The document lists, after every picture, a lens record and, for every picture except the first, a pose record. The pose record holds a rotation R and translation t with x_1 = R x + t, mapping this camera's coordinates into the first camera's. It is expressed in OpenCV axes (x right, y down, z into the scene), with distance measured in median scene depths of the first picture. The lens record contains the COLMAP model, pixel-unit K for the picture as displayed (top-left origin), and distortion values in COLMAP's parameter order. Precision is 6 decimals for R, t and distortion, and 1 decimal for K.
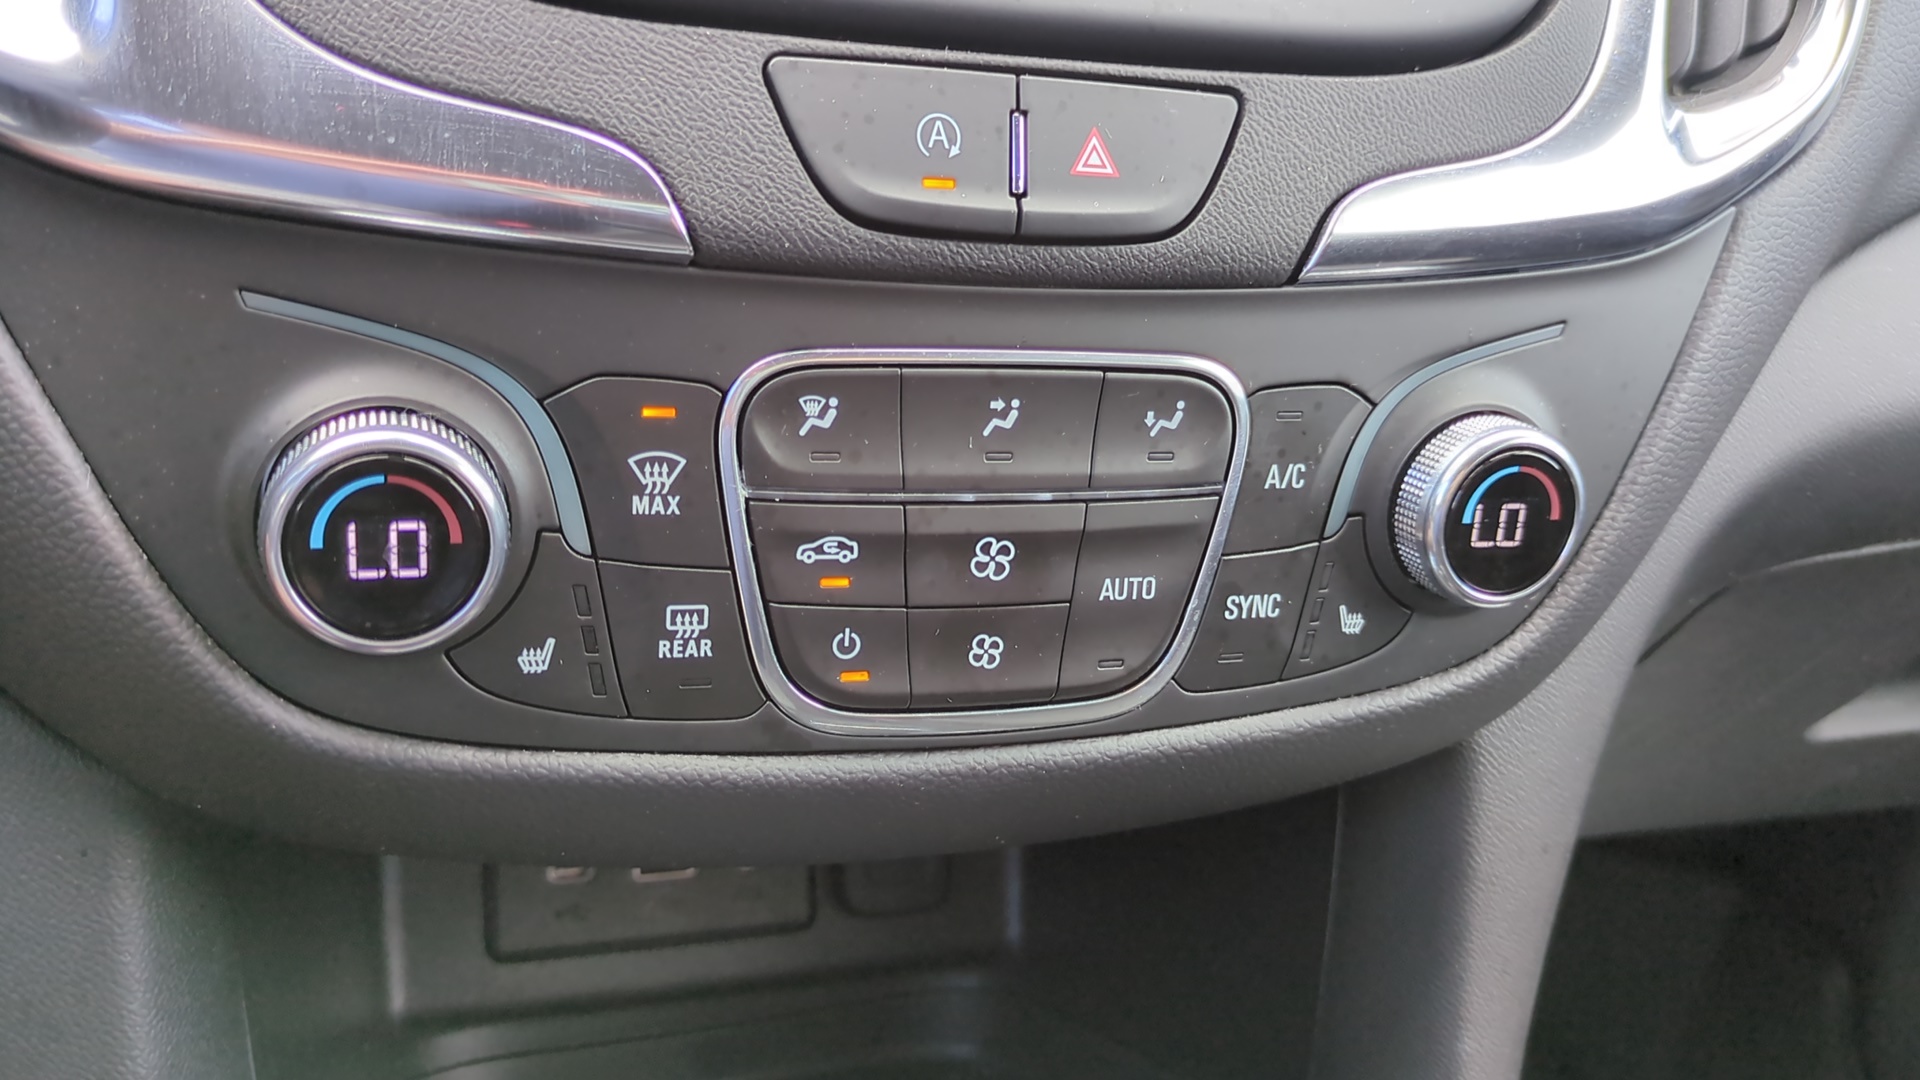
lens RADIAL K [[1616.1, 0, 960.0], [0, 1616.1, 540.0], [0, 0, 1]] dist [0.033530, -0.095658]
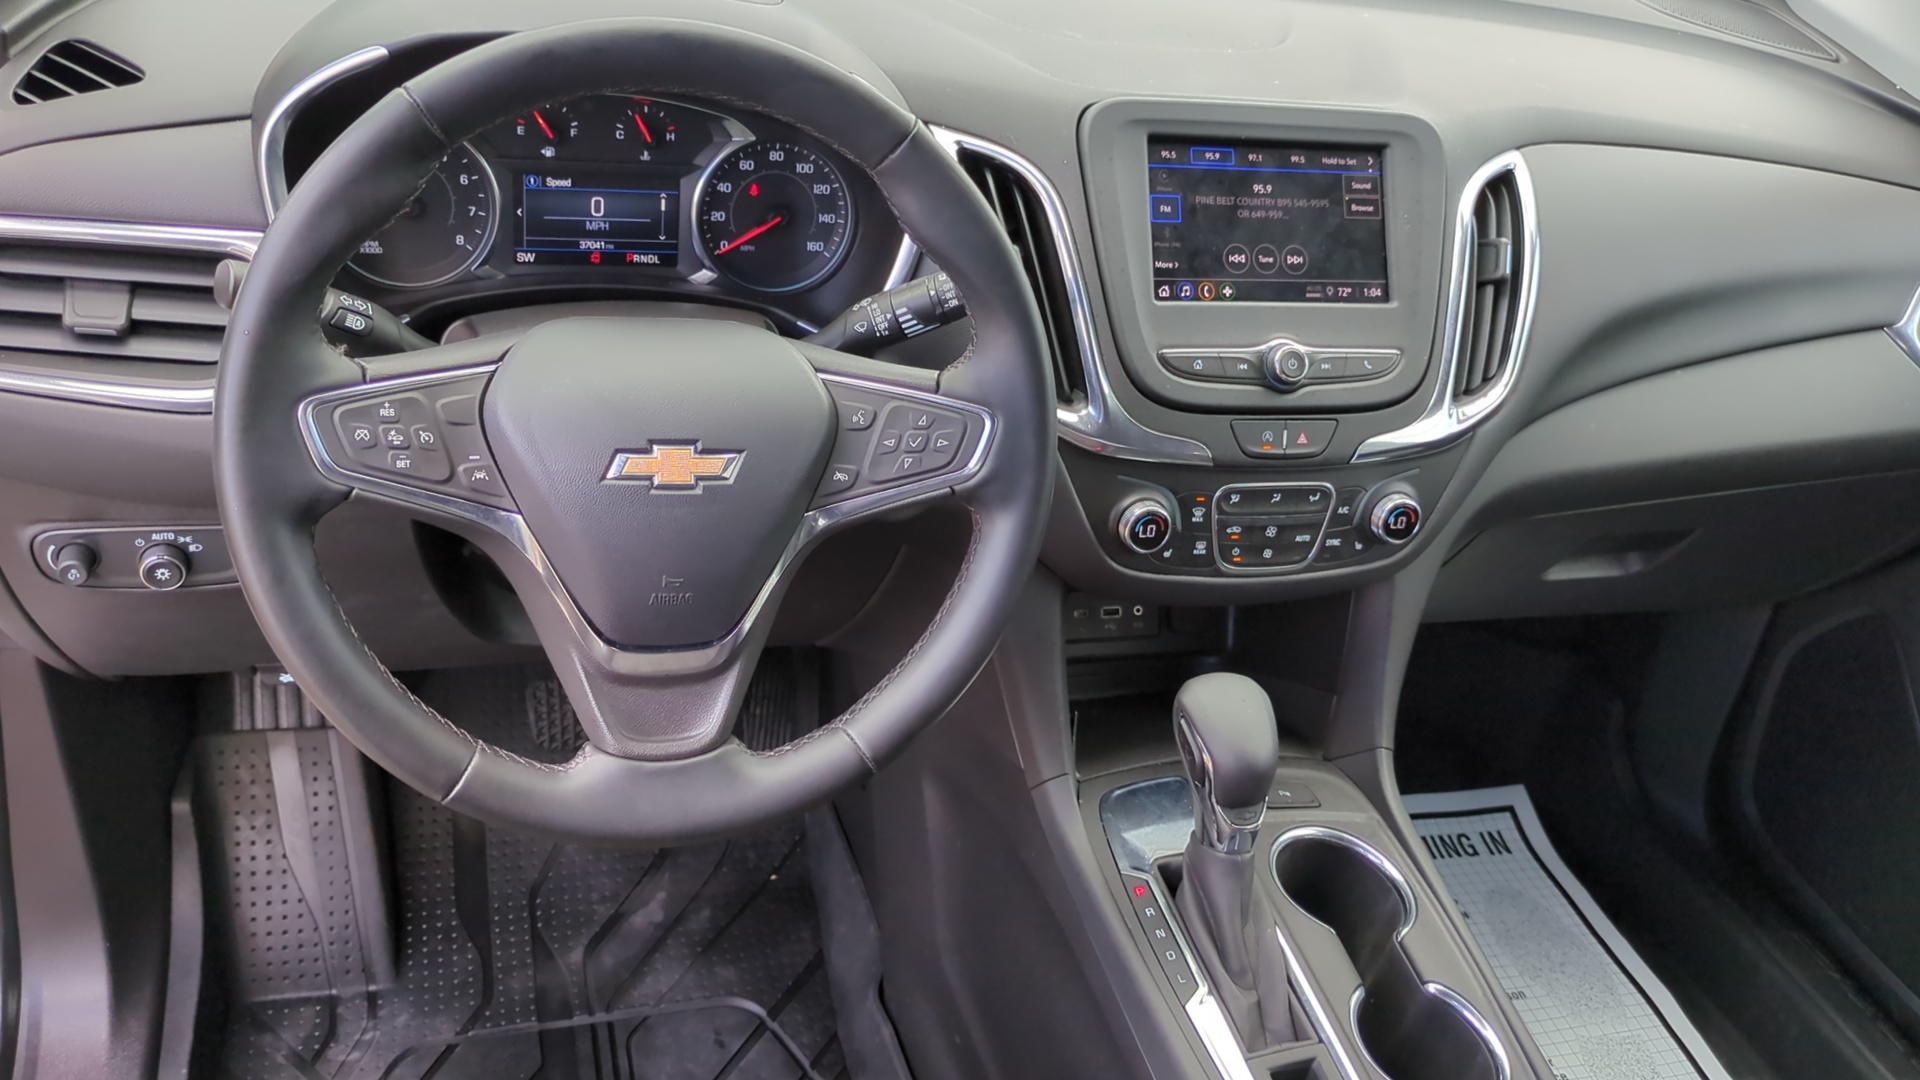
lens RADIAL K [[1579.5, 0, 959.7], [0, 1579.5, 514.6], [0, 0, 1]] dist [0.068522, -0.132070]
pose [[0.999598, 0.024622, -0.014044, -0.706416], [-0.023140, 0.994976, 0.097398, -0.398964], [0.016371, -0.097034, 0.995146, -2.974127]]
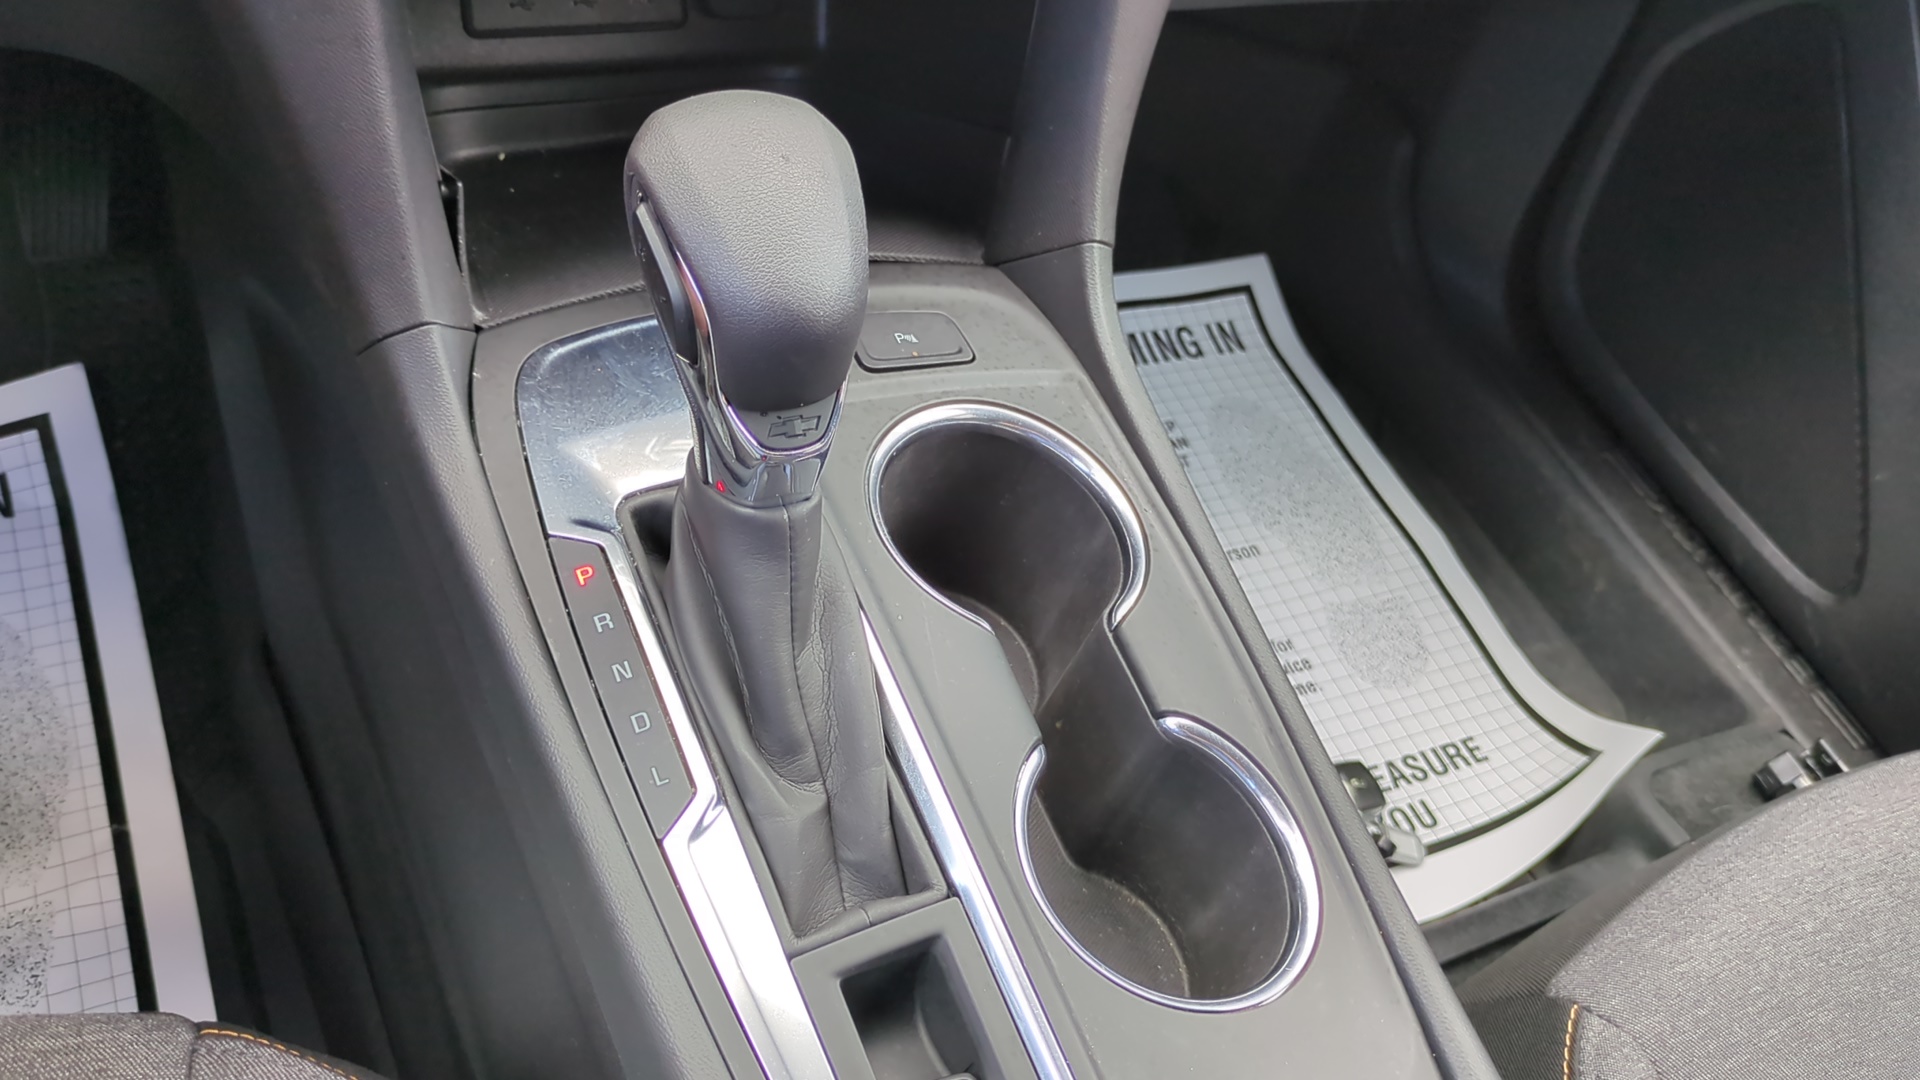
lens RADIAL K [[1616.1, 0, 960.0], [0, 1616.1, 540.0], [0, 0, 1]] dist [0.033530, -0.095658]
pose [[0.983764, -0.029911, 0.176954, -0.209293], [-0.050875, 0.899083, 0.434813, 0.020040], [-0.172102, -0.436756, 0.882964, -0.907273]]
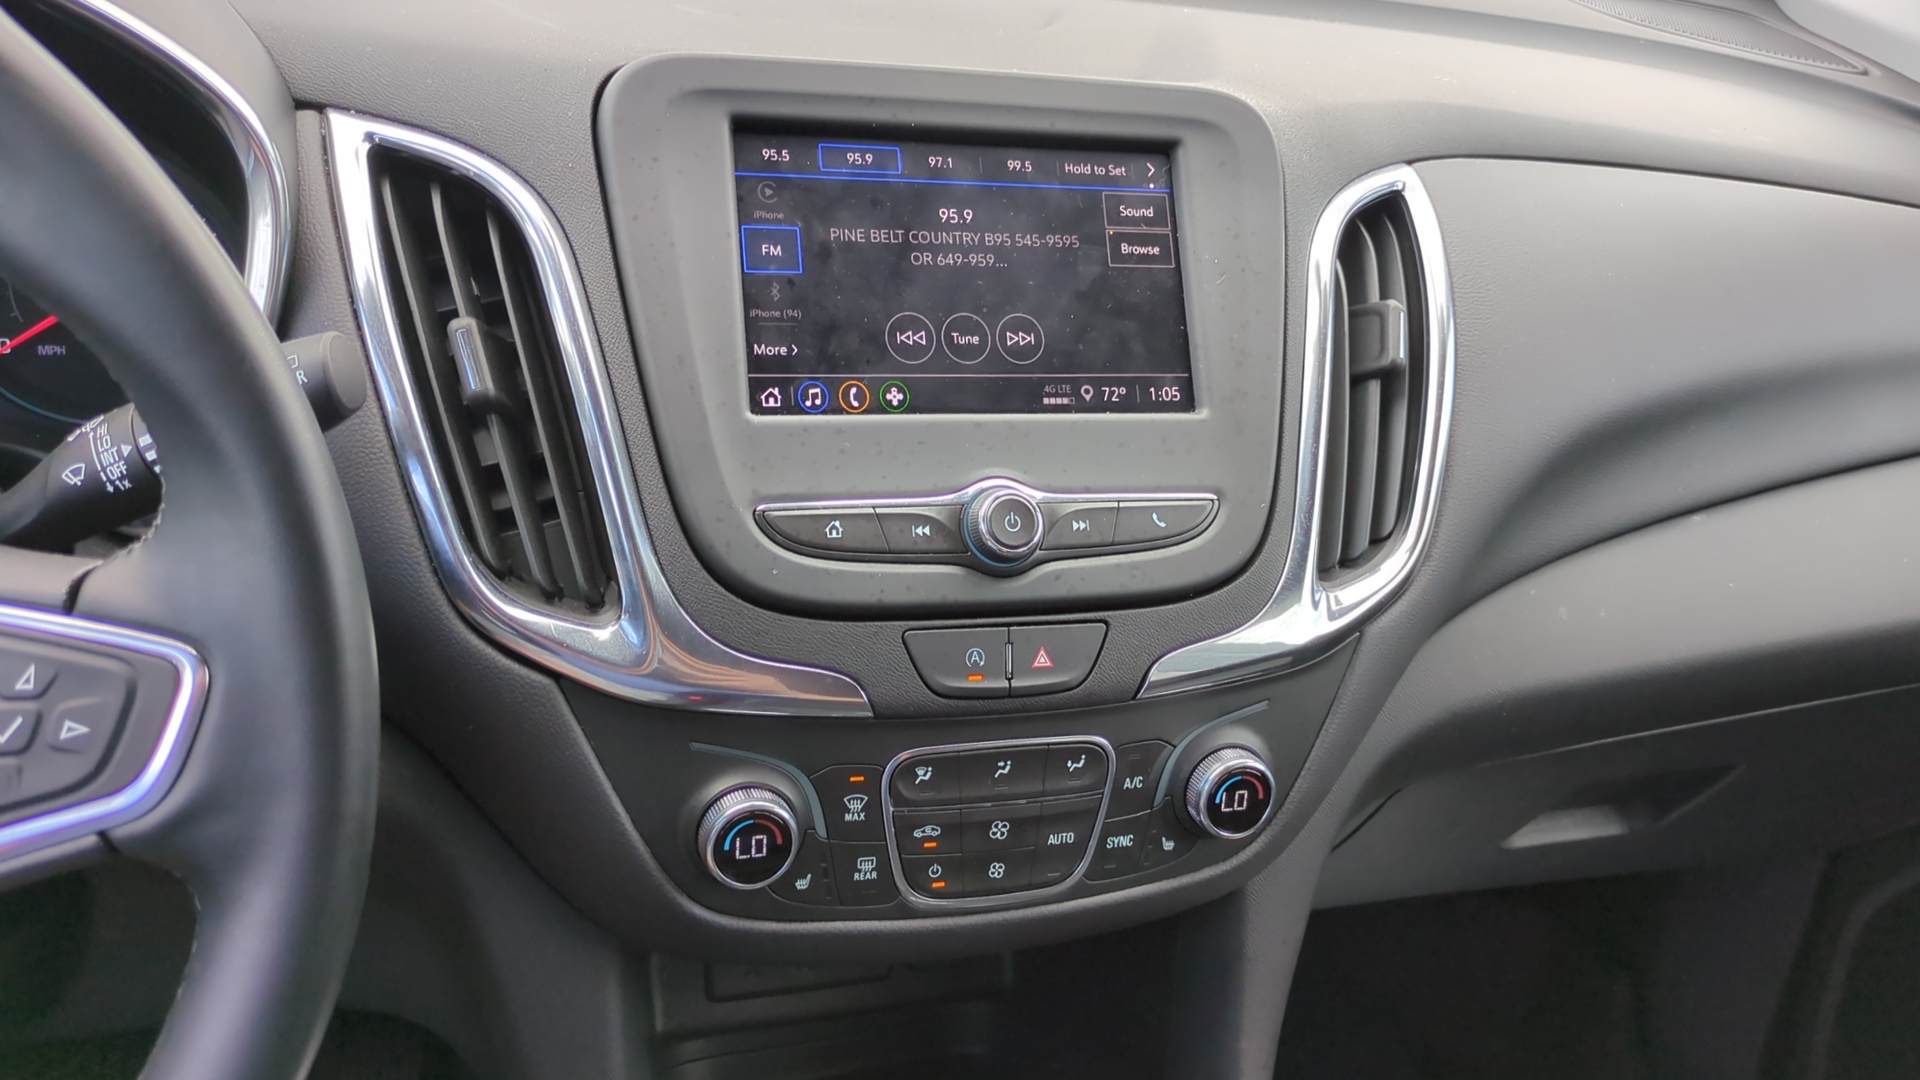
lens RADIAL K [[1616.1, 0, 960.0], [0, 1616.1, 540.0], [0, 0, 1]] dist [0.033530, -0.095658]
pose [[0.999900, -0.010322, 0.009694, -0.051116], [0.010301, 0.999945, 0.002185, -0.390173], [-0.009716, -0.002084, 0.999951, -1.221222]]
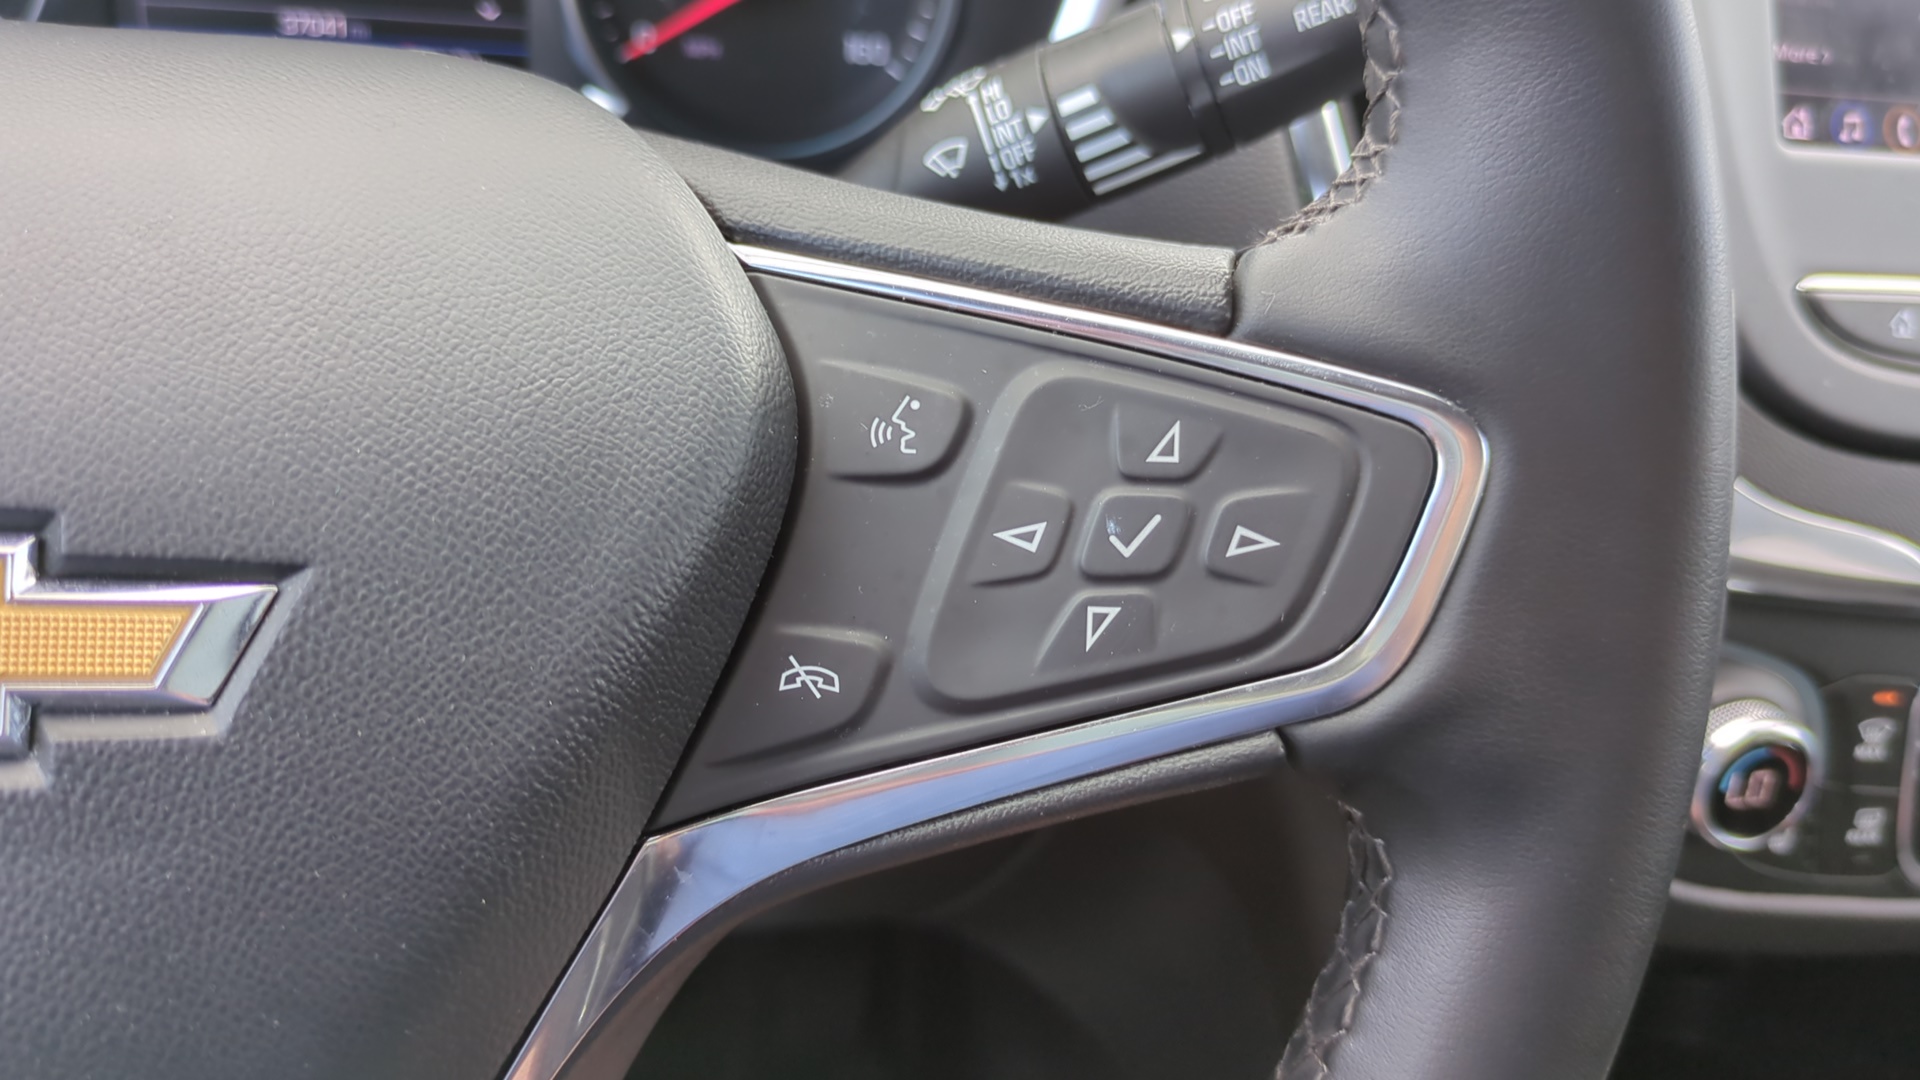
lens RADIAL K [[1616.1, 0, 960.0], [0, 1616.1, 540.0], [0, 0, 1]] dist [0.033530, -0.095658]
pose [[0.992835, 0.046145, -0.110227, -0.838427], [-0.038312, 0.996657, 0.072155, -0.284816], [0.113188, -0.067415, 0.991284, -0.605255]]
